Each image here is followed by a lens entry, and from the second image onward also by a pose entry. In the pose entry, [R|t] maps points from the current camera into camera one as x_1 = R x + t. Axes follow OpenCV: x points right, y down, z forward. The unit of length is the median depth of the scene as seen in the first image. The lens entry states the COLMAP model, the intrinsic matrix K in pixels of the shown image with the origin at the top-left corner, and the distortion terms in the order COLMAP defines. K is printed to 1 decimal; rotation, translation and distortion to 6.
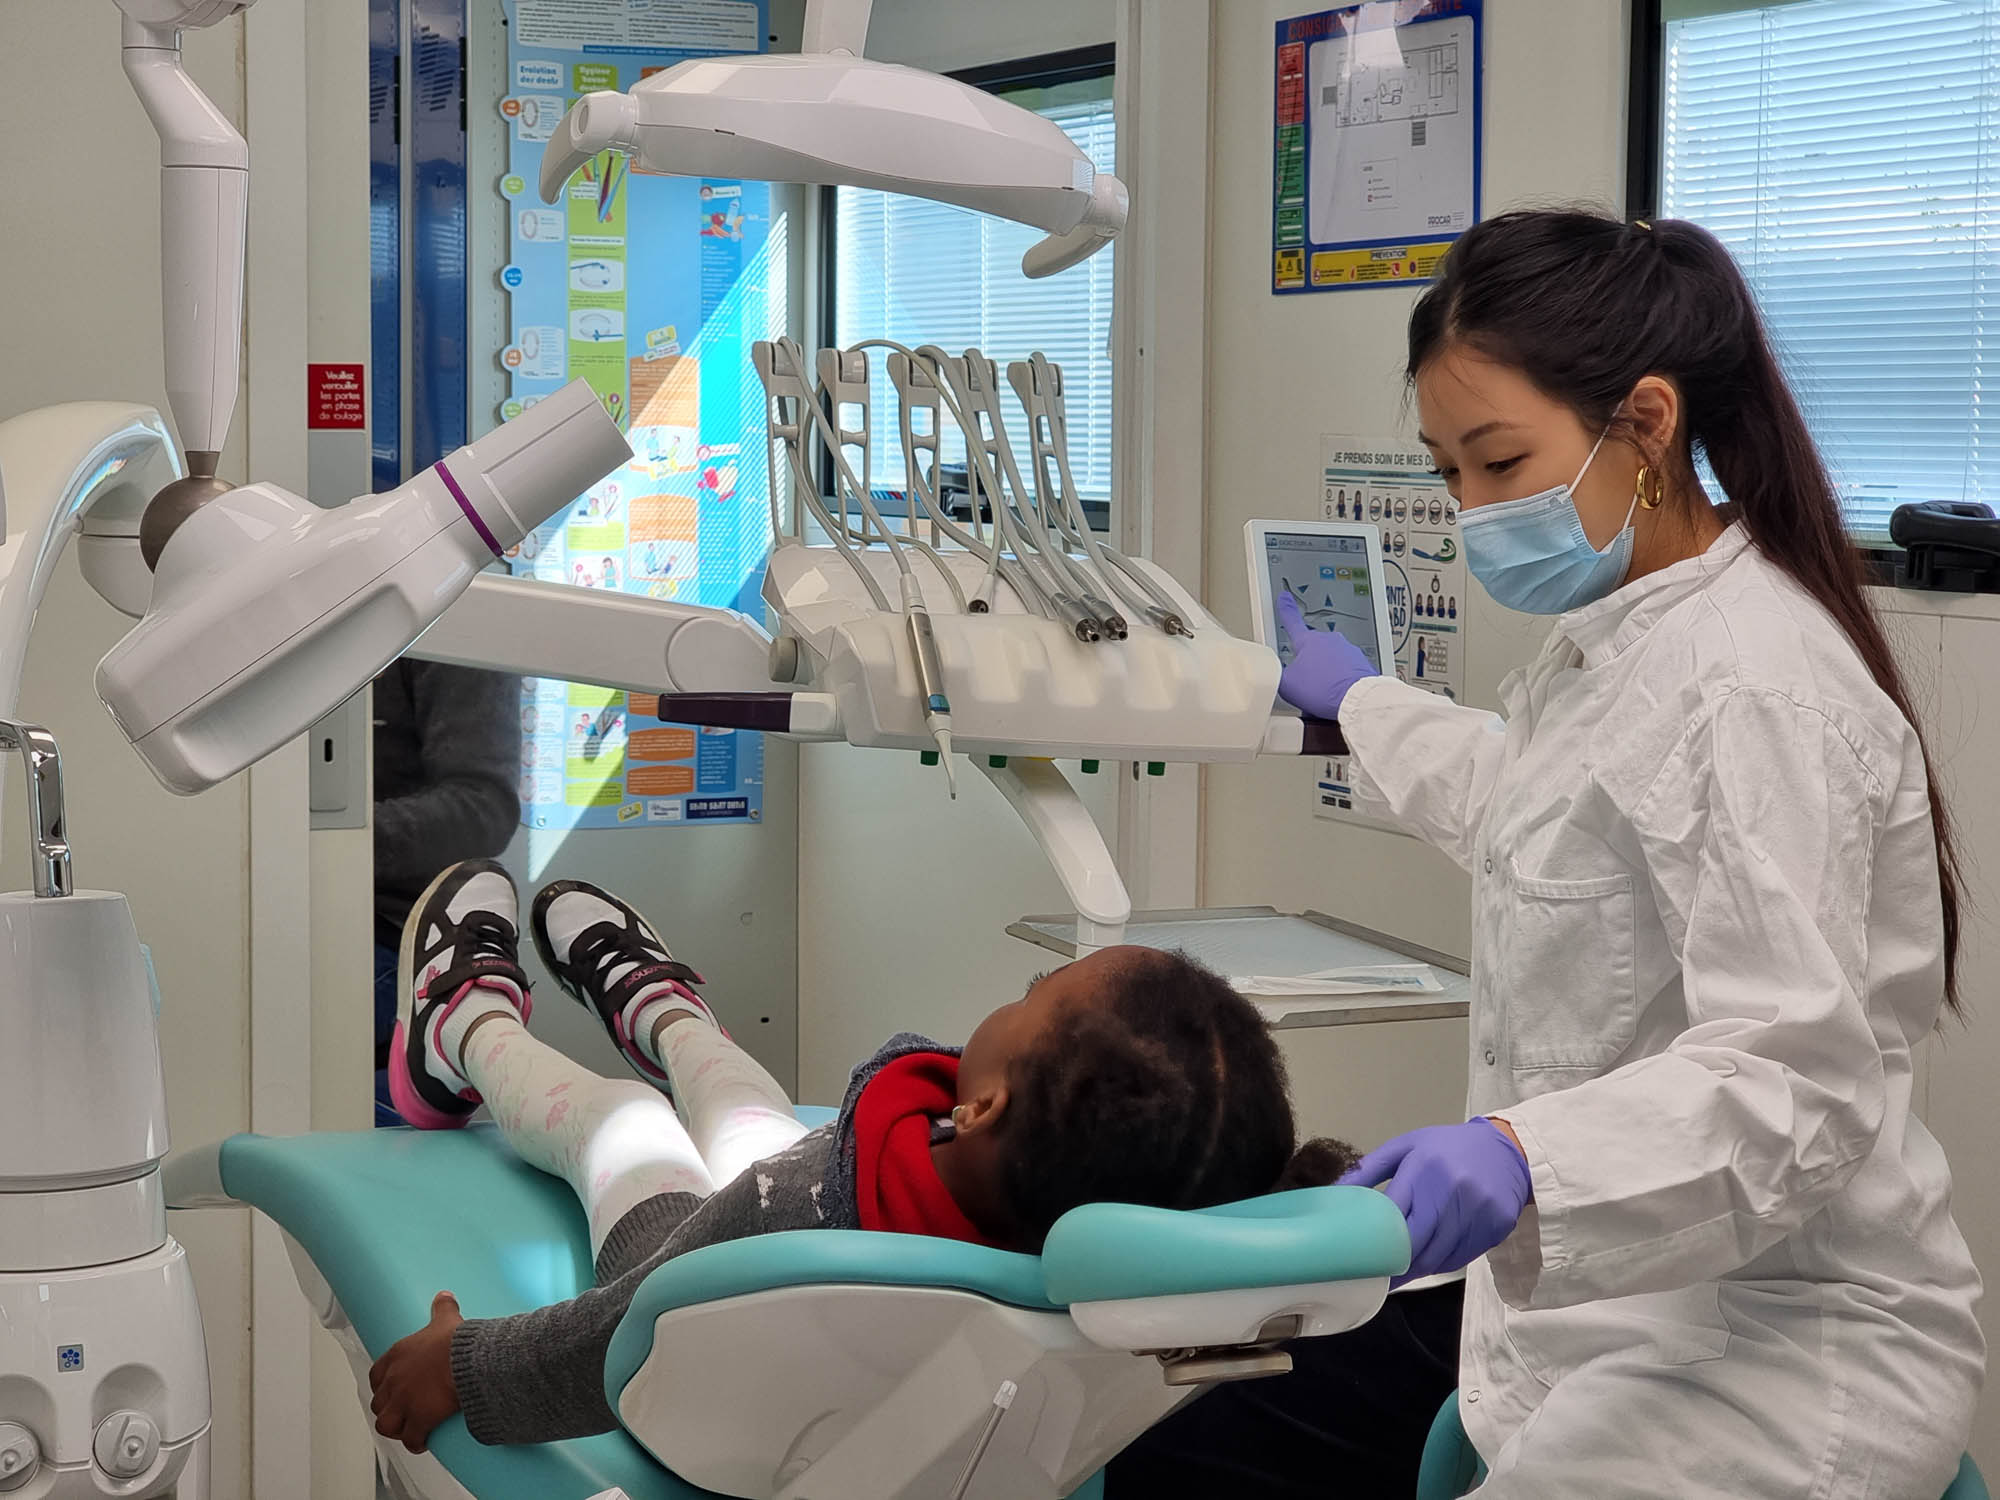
lens RADIAL K [[4226.3, 0, 1002.9], [0, 4226.3, 755.5], [0, 0, 1]] dist [0.046558, 0.000000]
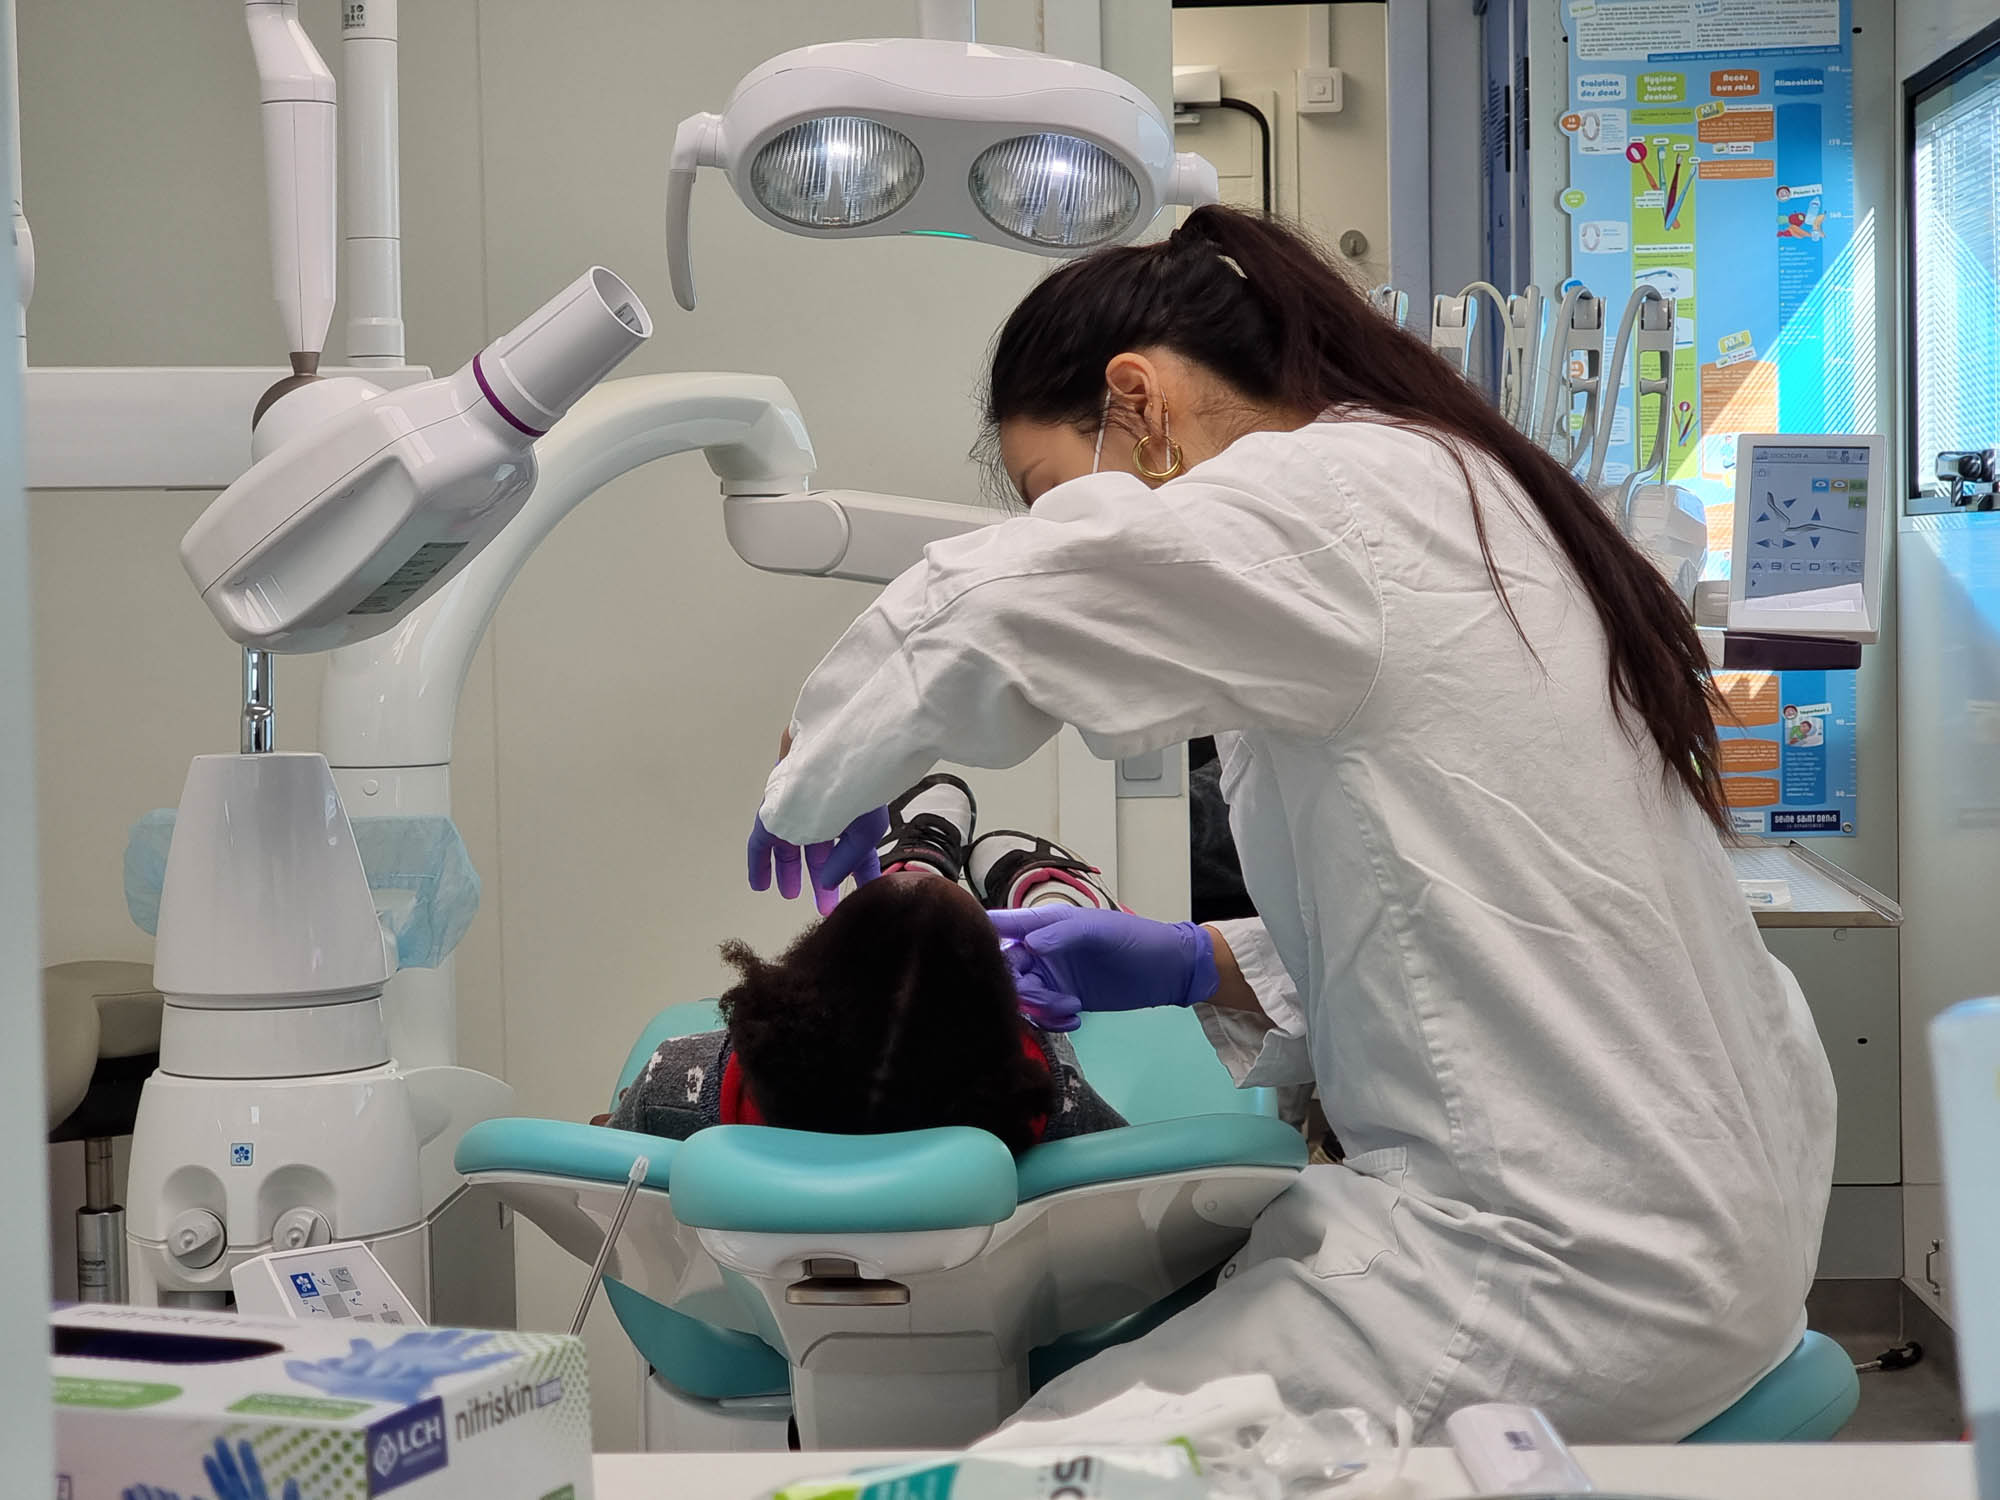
lens RADIAL K [[4226.3, 0, 945.9], [0, 4226.3, 848.1], [0, 0, 1]] dist [0.046558, 0.000000]
pose [[0.859684, 0.002551, -0.510820, 0.270341], [-0.012930, 0.999776, -0.016767, 0.038851], [0.510663, 0.021019, 0.859524, 0.056736]]
